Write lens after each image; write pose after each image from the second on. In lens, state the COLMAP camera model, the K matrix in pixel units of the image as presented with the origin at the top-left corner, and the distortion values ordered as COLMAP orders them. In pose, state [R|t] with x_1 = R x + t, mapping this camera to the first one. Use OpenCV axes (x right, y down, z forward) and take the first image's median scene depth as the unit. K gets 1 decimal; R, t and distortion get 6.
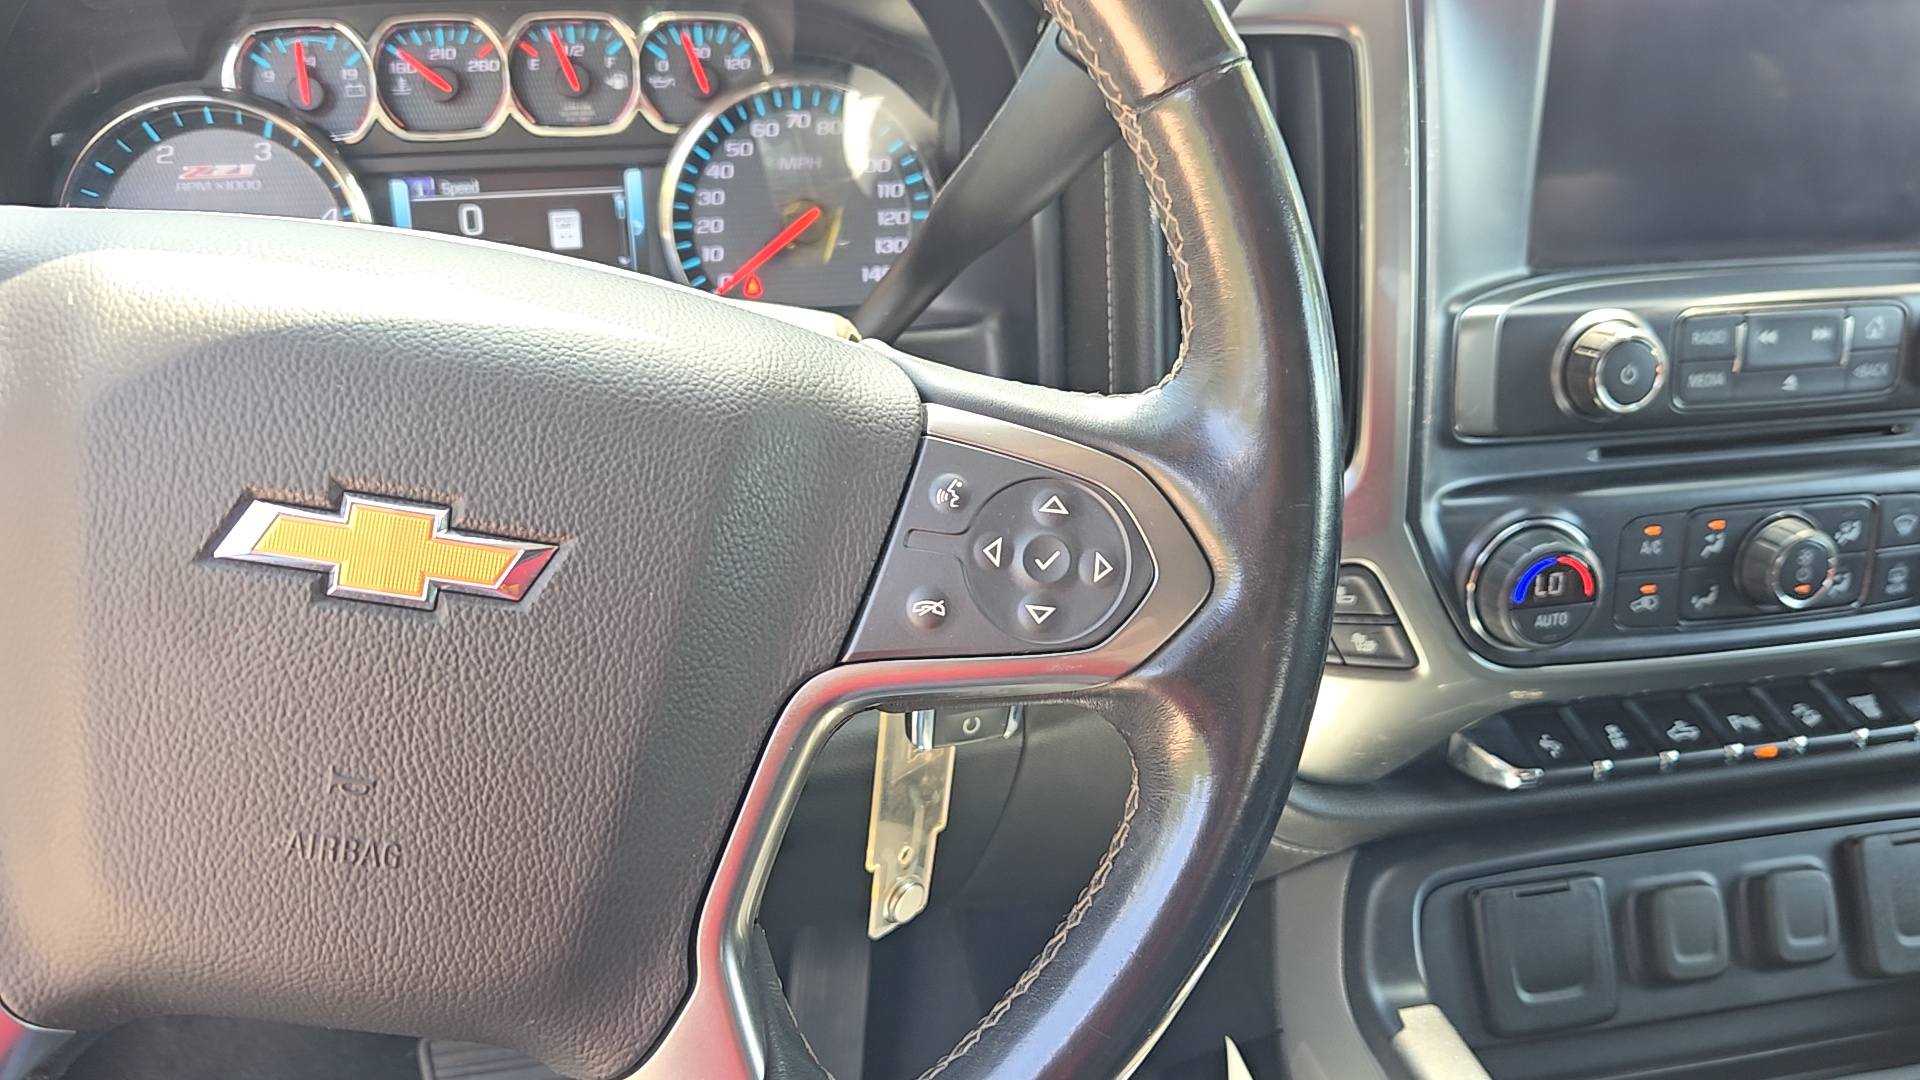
lens RADIAL K [[1611.9, 0, 965.4], [0, 1611.9, 519.7], [0, 0, 1]] dist [0.008798, -0.019006]
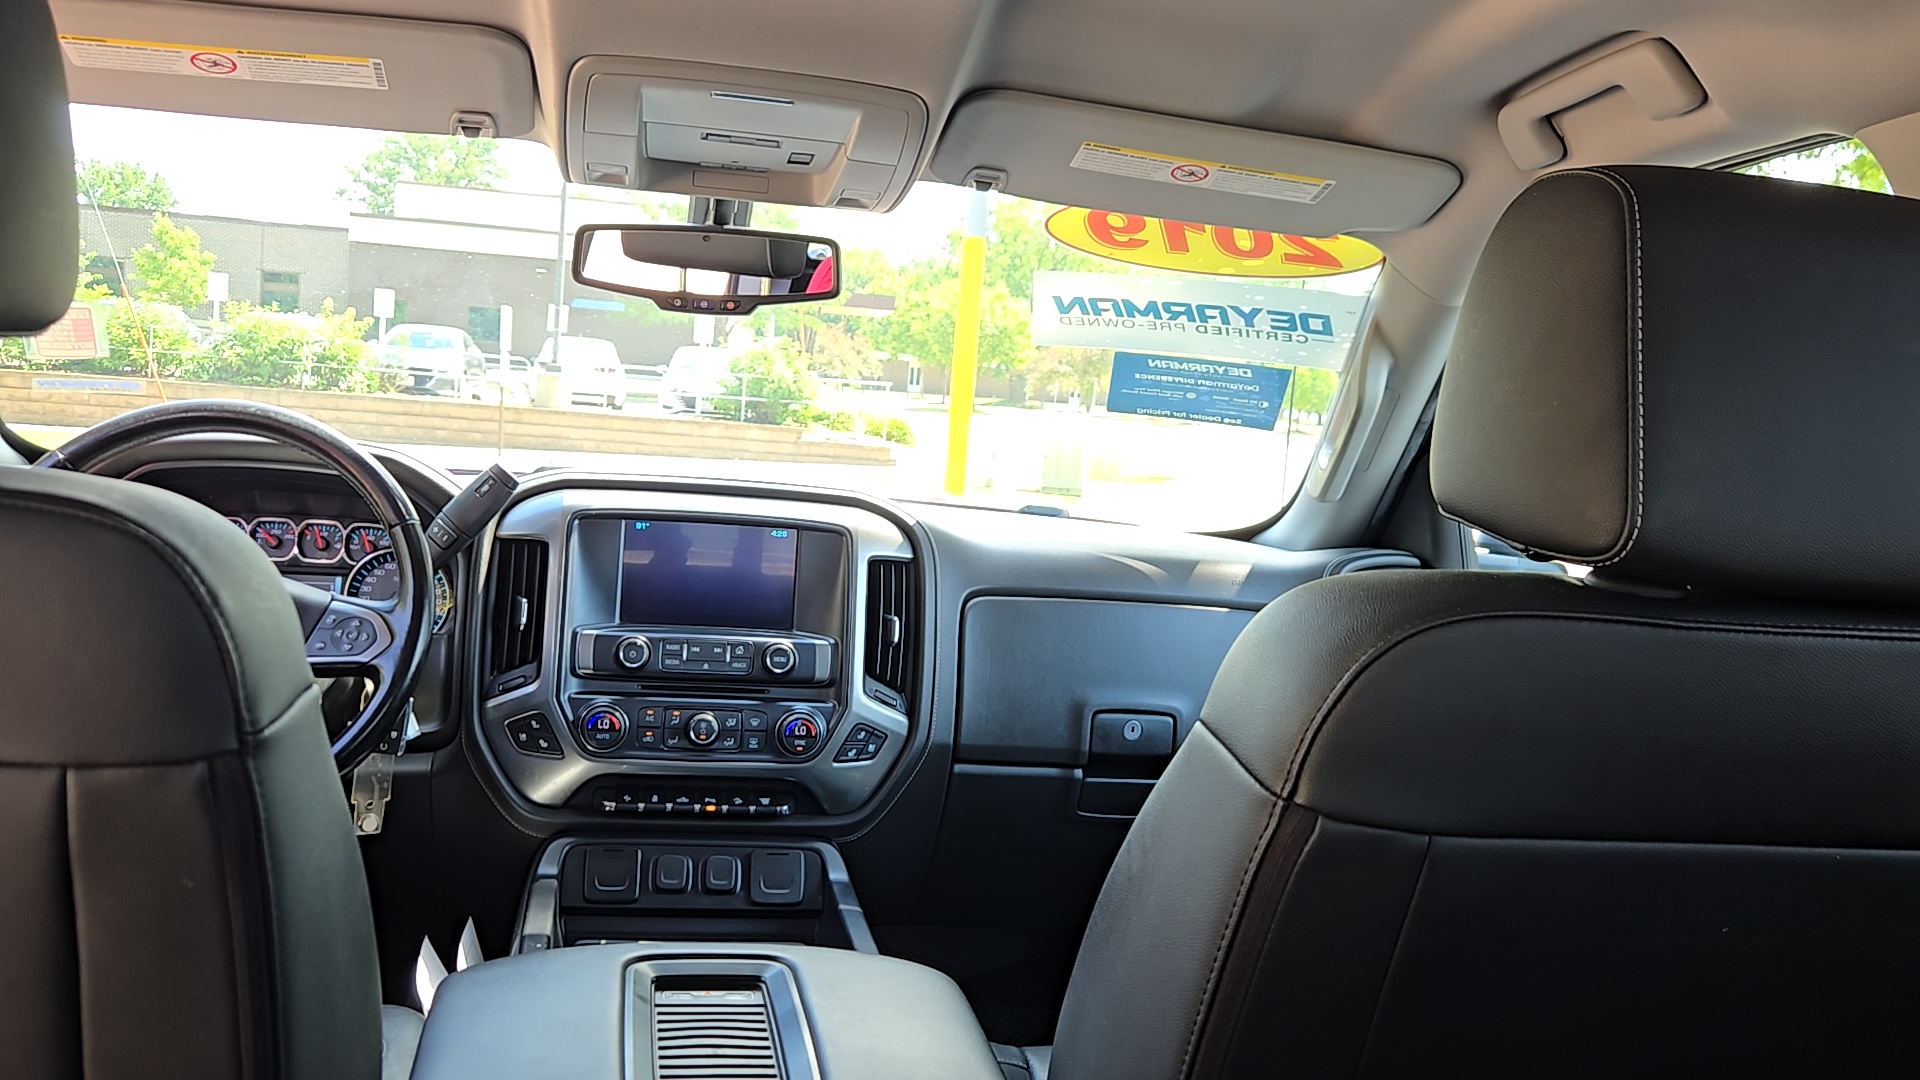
lens RADIAL K [[1611.9, 0, 953.4], [0, 1611.9, 534.3], [0, 0, 1]] dist [0.008798, -0.019006]
pose [[0.997600, 0.066770, -0.018322, 0.936965], [-0.069008, 0.937299, -0.341626, 0.616023], [-0.005637, 0.342070, 0.939657, -1.709408]]
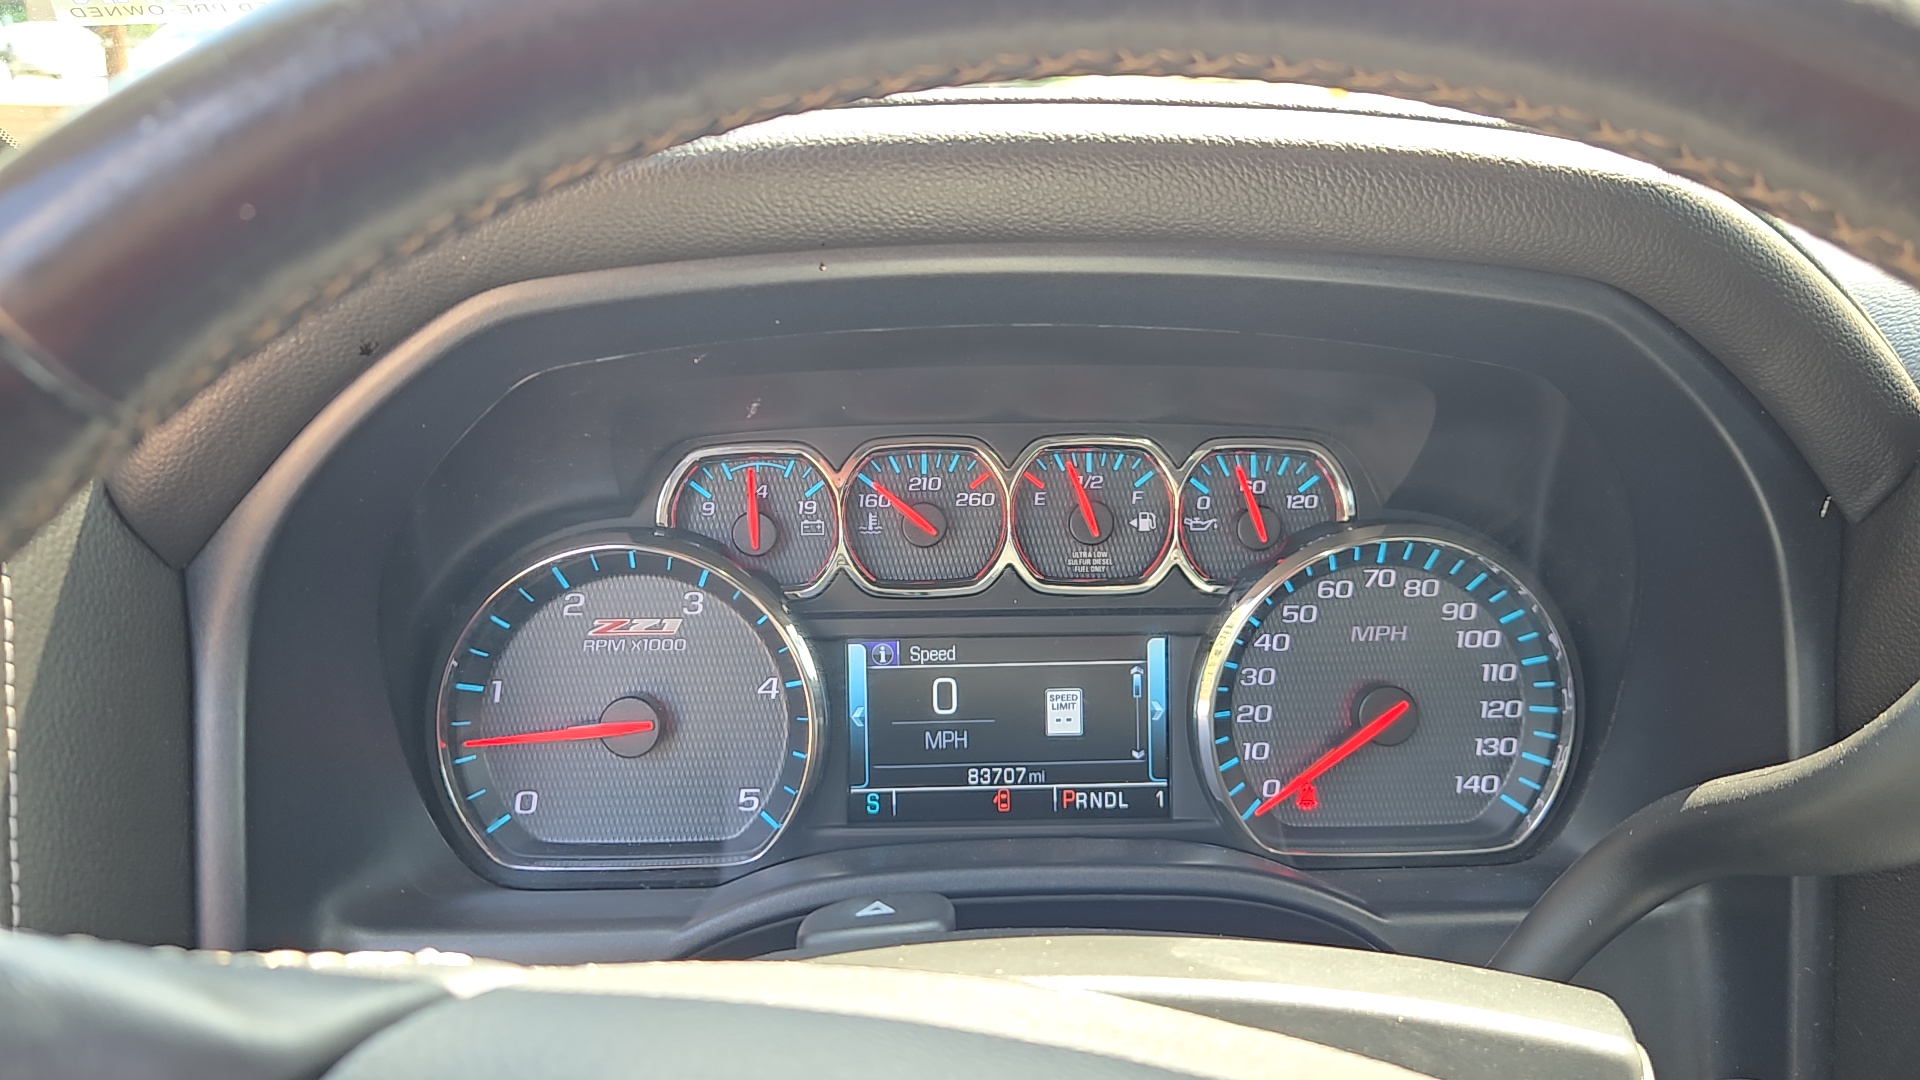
lens RADIAL K [[1611.9, 0, 991.0], [0, 1611.9, 541.3], [0, 0, 1]] dist [0.008798, -0.019006]
pose [[0.988384, 0.037885, -0.147180, -0.183765], [-0.058712, 0.988430, -0.139855, -0.160100], [0.140179, 0.146871, 0.979172, 0.260942]]
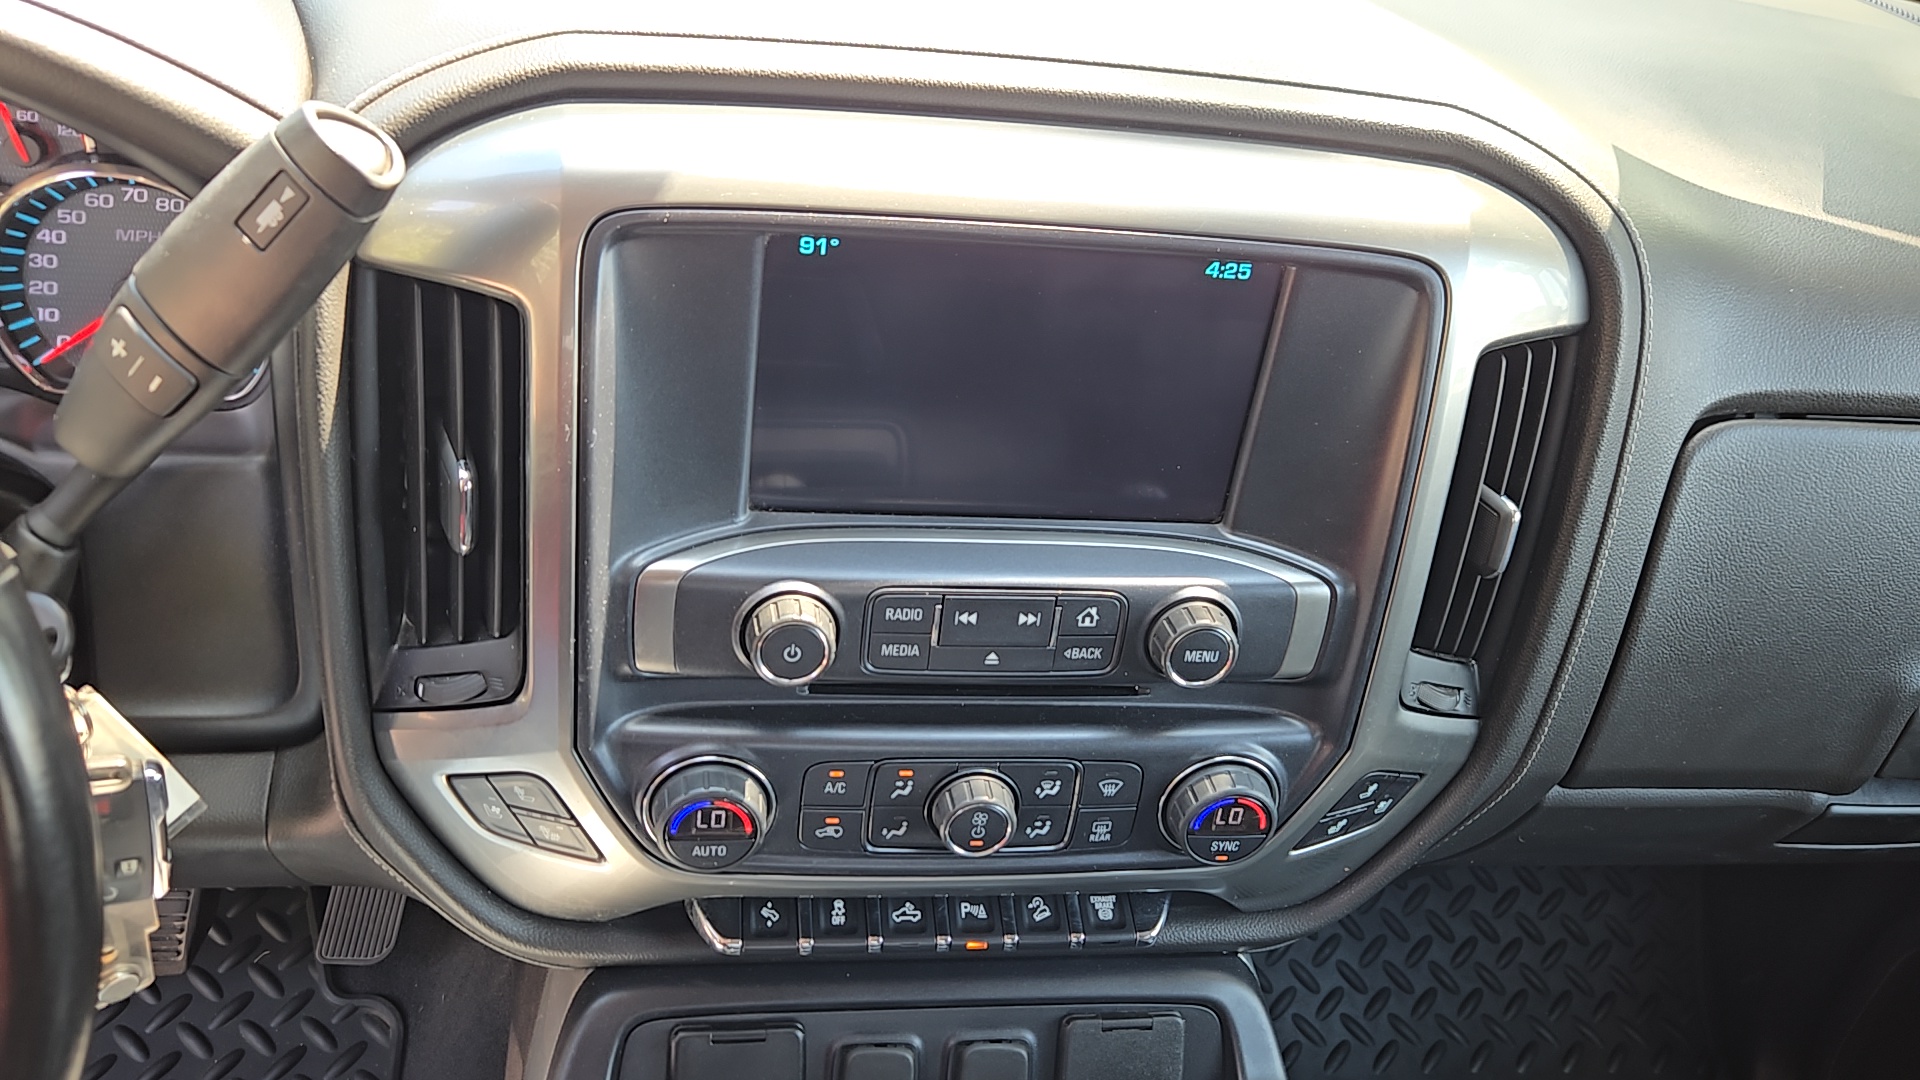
lens RADIAL K [[1611.9, 0, 949.6], [0, 1611.9, 538.0], [0, 0, 1]] dist [0.008798, -0.019006]
pose [[0.988083, 0.153715, 0.008009, 0.438209], [-0.151717, 0.963817, 0.219178, -0.359531], [0.025972, -0.217781, 0.975652, 0.009976]]
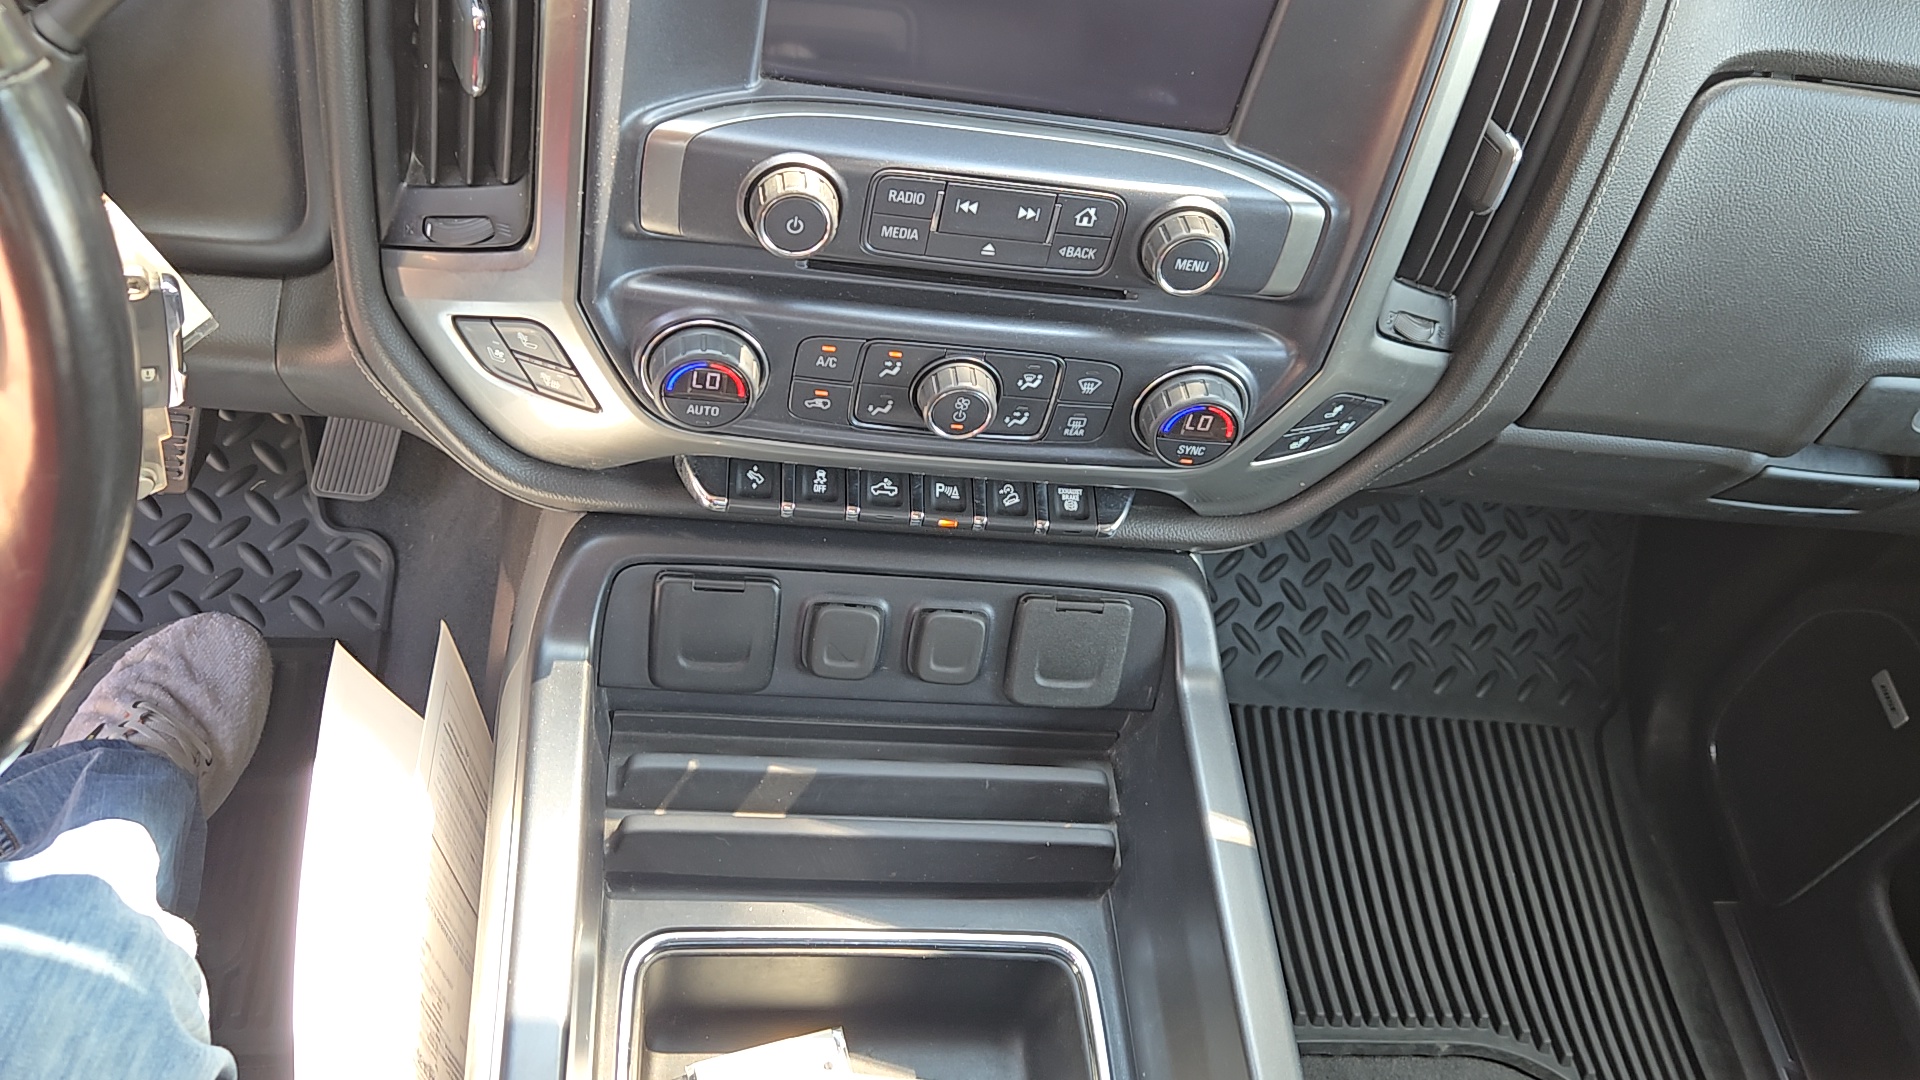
lens RADIAL K [[1611.9, 0, 951.9], [0, 1611.9, 534.1], [0, 0, 1]] dist [0.008798, -0.019006]
pose [[0.970377, 0.231897, 0.067773, 0.433755], [-0.237873, 0.867996, 0.435889, -0.356572], [0.042254, -0.439098, 0.897445, -0.029246]]
